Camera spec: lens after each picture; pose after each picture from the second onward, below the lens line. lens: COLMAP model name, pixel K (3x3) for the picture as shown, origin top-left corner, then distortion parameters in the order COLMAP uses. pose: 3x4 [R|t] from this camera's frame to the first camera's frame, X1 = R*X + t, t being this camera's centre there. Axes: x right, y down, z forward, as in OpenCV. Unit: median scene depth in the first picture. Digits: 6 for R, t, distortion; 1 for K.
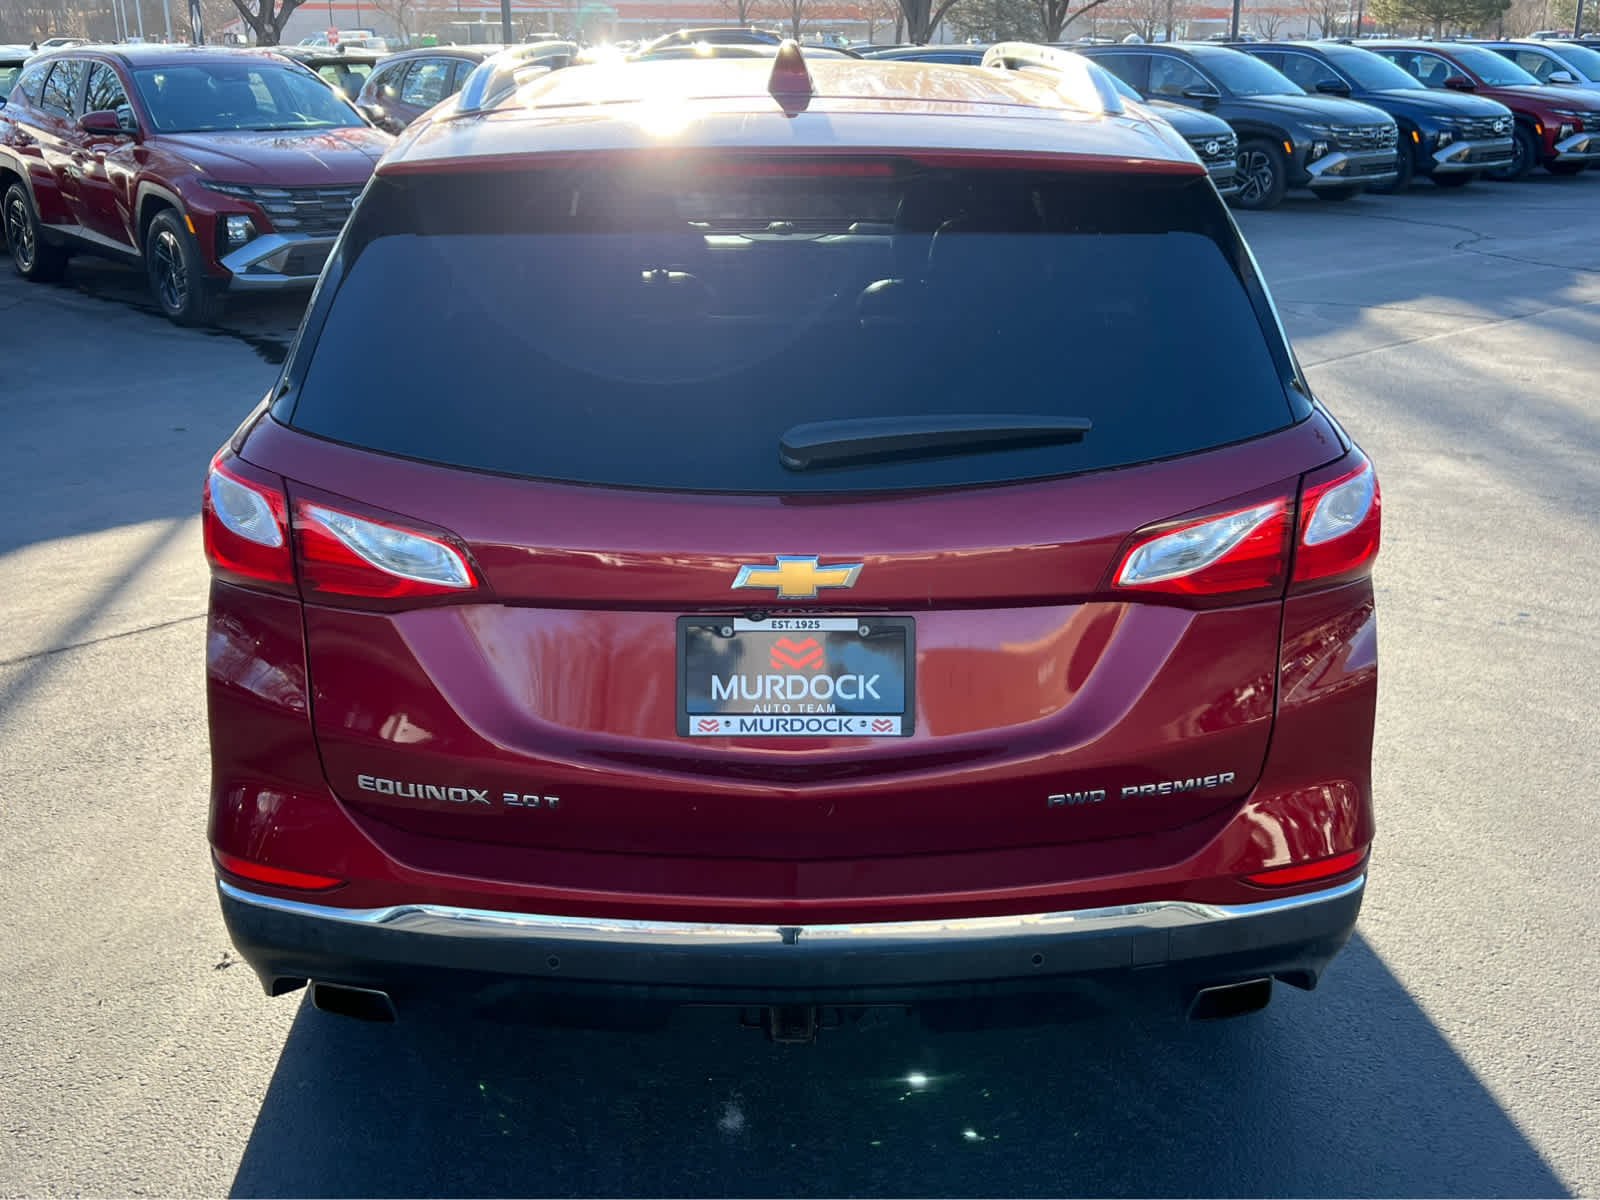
lens RADIAL K [[1707.4, 0, 798.9], [0, 1707.4, 598.8], [0, 0, 1]] dist [-0.128616, 0.000000]
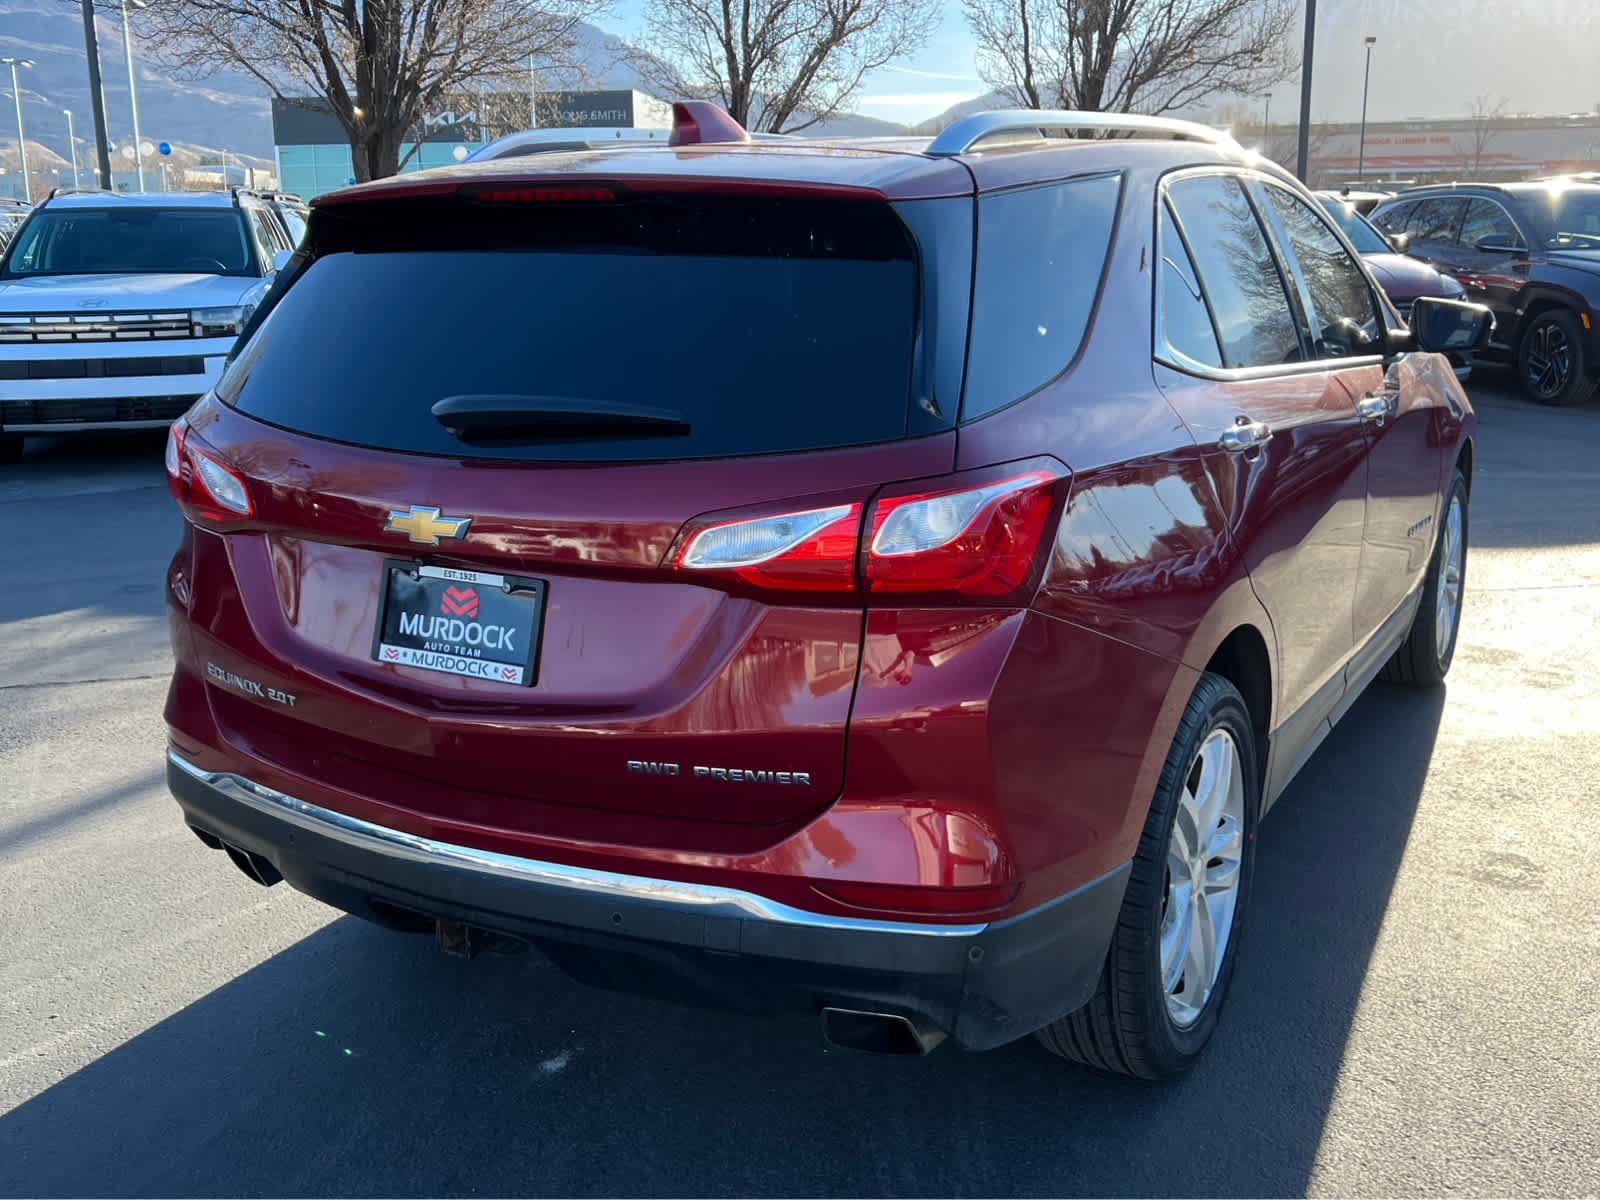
lens RADIAL K [[1608.1, 0, 808.9], [0, 1608.1, 598.6], [0, 0, 1]] dist [-0.011019, 0.000000]
pose [[0.896249, 0.117931, -0.427587, 0.669006], [-0.152385, 0.987197, -0.047133, 0.045289], [0.416554, 0.107400, 0.902745, 0.123442]]
